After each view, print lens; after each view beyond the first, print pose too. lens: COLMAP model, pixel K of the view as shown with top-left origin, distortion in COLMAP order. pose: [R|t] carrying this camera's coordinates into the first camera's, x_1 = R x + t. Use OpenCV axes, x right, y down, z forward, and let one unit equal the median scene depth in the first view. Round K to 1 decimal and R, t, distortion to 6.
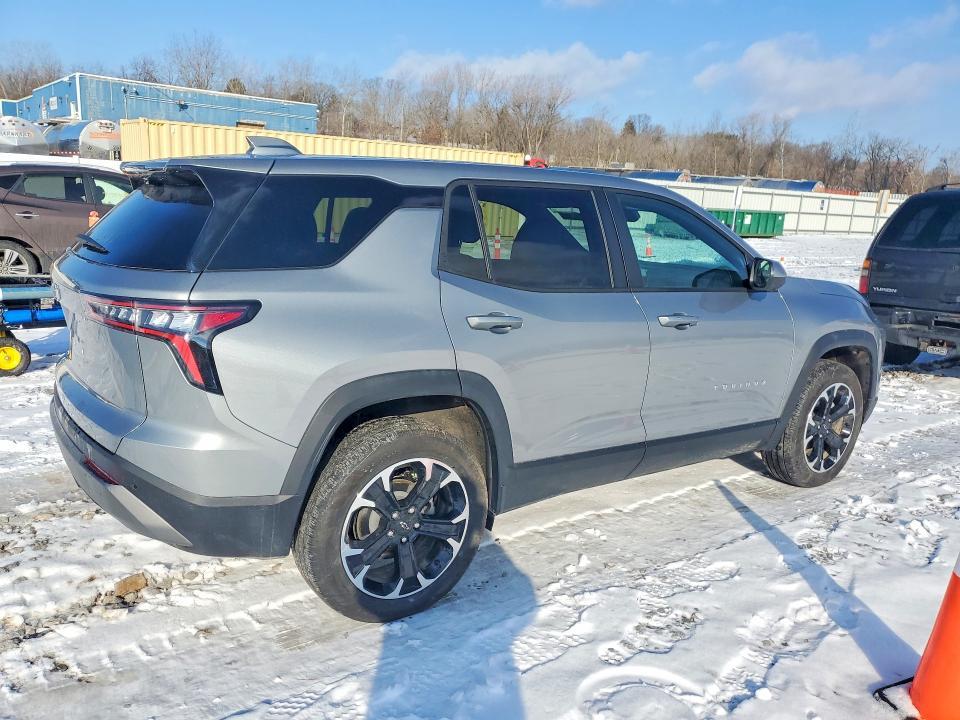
lens RADIAL K [[771.3, 0, 480.0], [0, 771.3, 360.0], [0, 0, 1]] dist [0.011751, 0.014719]
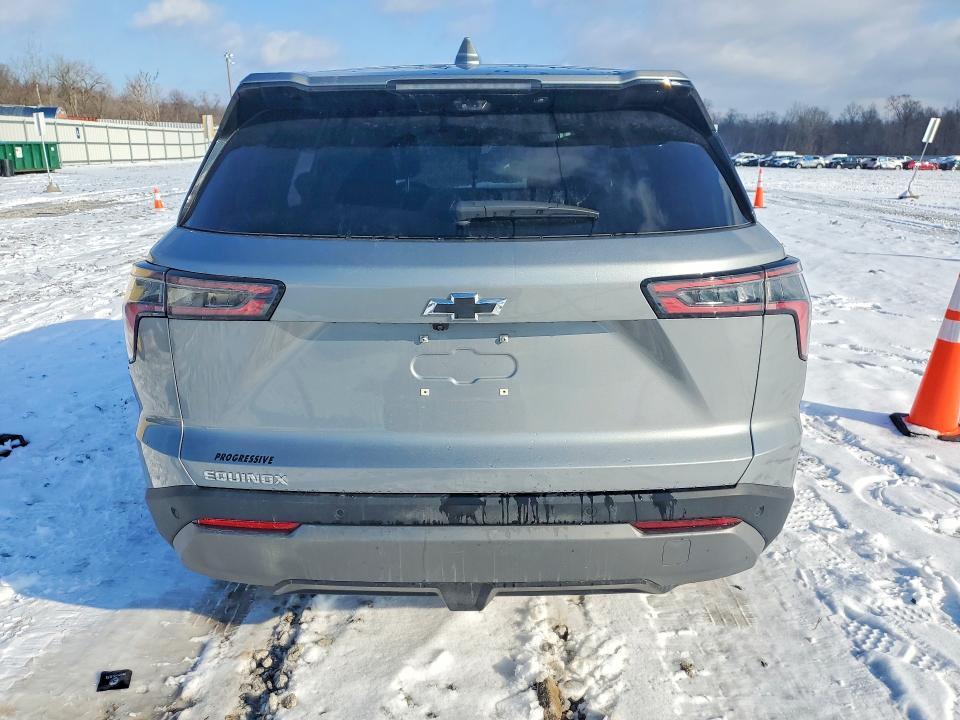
lens RADIAL K [[771.3, 0, 480.0], [0, 771.3, 360.0], [0, 0, 1]] dist [0.011751, 0.014719]
pose [[0.568200, -0.271591, 0.776780, -0.161060], [0.201978, 0.961118, 0.188299, -0.025394], [-0.797718, 0.049901, 0.600962, 0.104042]]
